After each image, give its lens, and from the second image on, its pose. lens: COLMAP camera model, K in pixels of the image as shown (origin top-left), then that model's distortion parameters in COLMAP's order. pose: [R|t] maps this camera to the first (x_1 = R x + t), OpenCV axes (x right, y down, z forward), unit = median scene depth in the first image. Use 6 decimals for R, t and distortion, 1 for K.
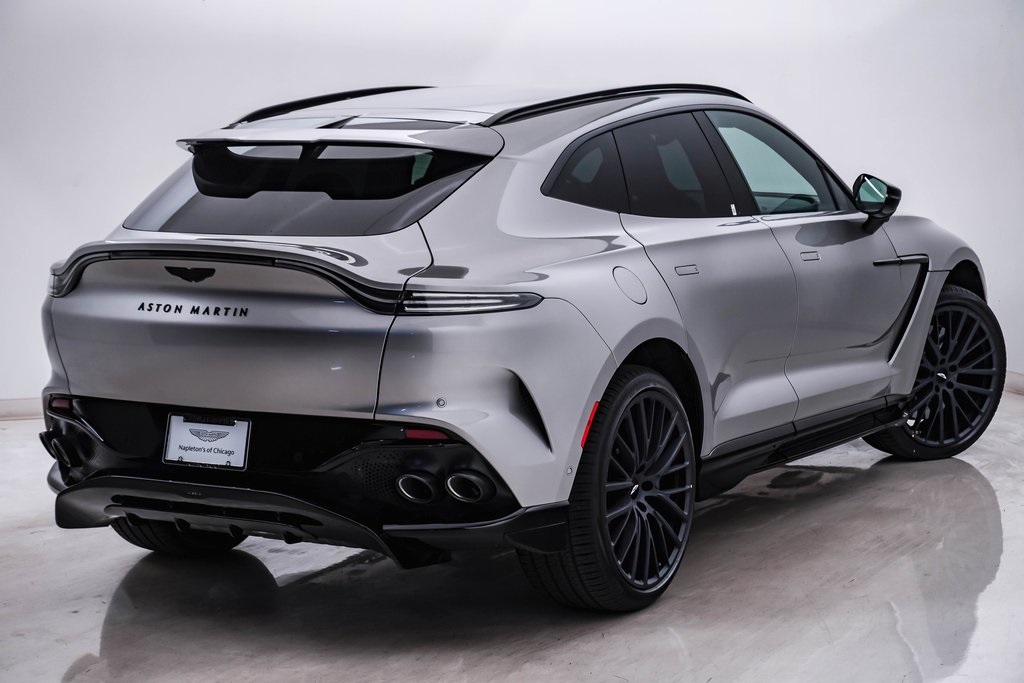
lens RADIAL K [[2174.9, 0, 506.8], [0, 2174.9, 351.4], [0, 0, 1]] dist [-0.018847, 0.000000]
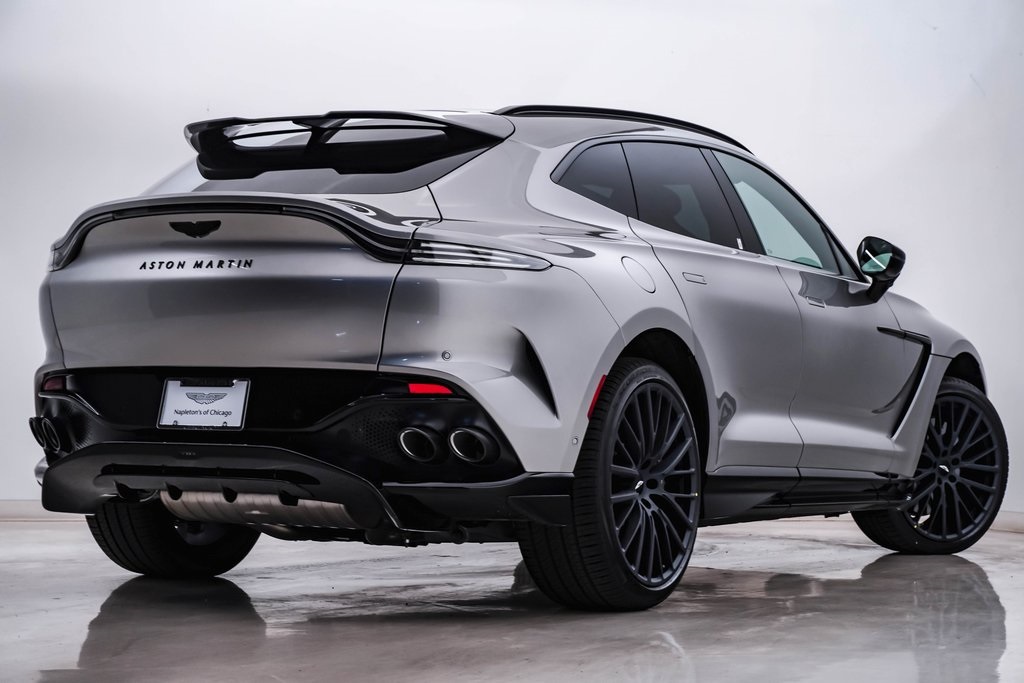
lens RADIAL K [[2174.9, 0, 506.3], [0, 2174.9, 349.6], [0, 0, 1]] dist [-0.018847, 0.000000]
pose [[0.999616, 0.026428, 0.008336, -0.011173], [-0.024889, 0.988475, -0.149325, 0.160542], [-0.012186, 0.149061, 0.988753, 0.031216]]
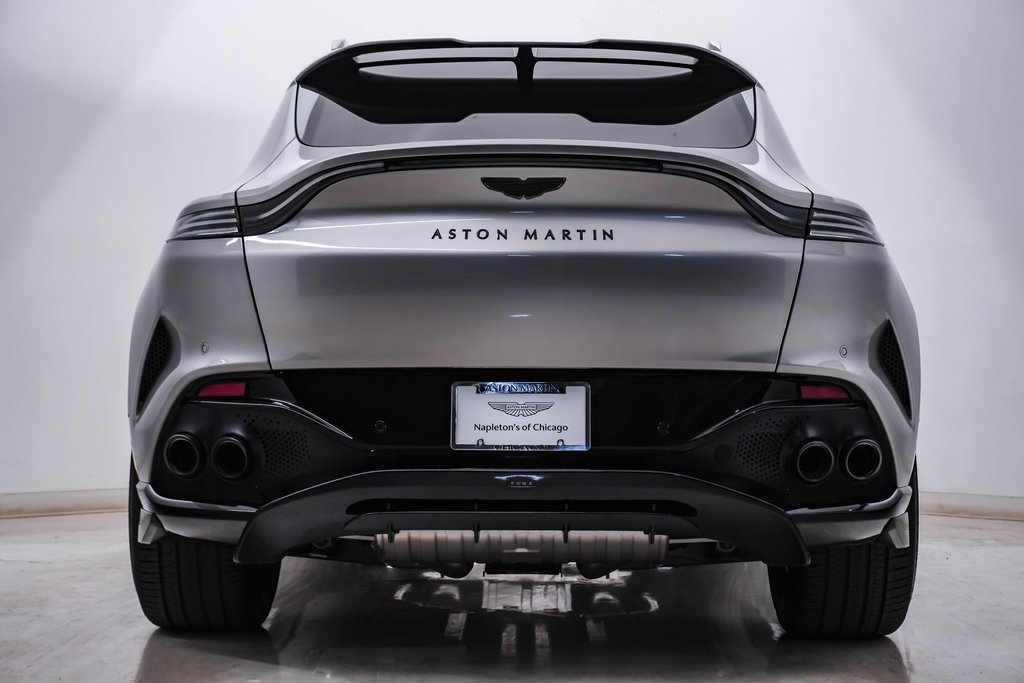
lens RADIAL K [[2174.9, 0, 509.0], [0, 2174.9, 347.7], [0, 0, 1]] dist [-0.018847, 0.000000]
pose [[0.876157, 0.012119, 0.481874, -0.504704], [0.048053, 0.992508, -0.112334, 0.102390], [-0.479626, 0.121577, 0.869010, 0.352477]]
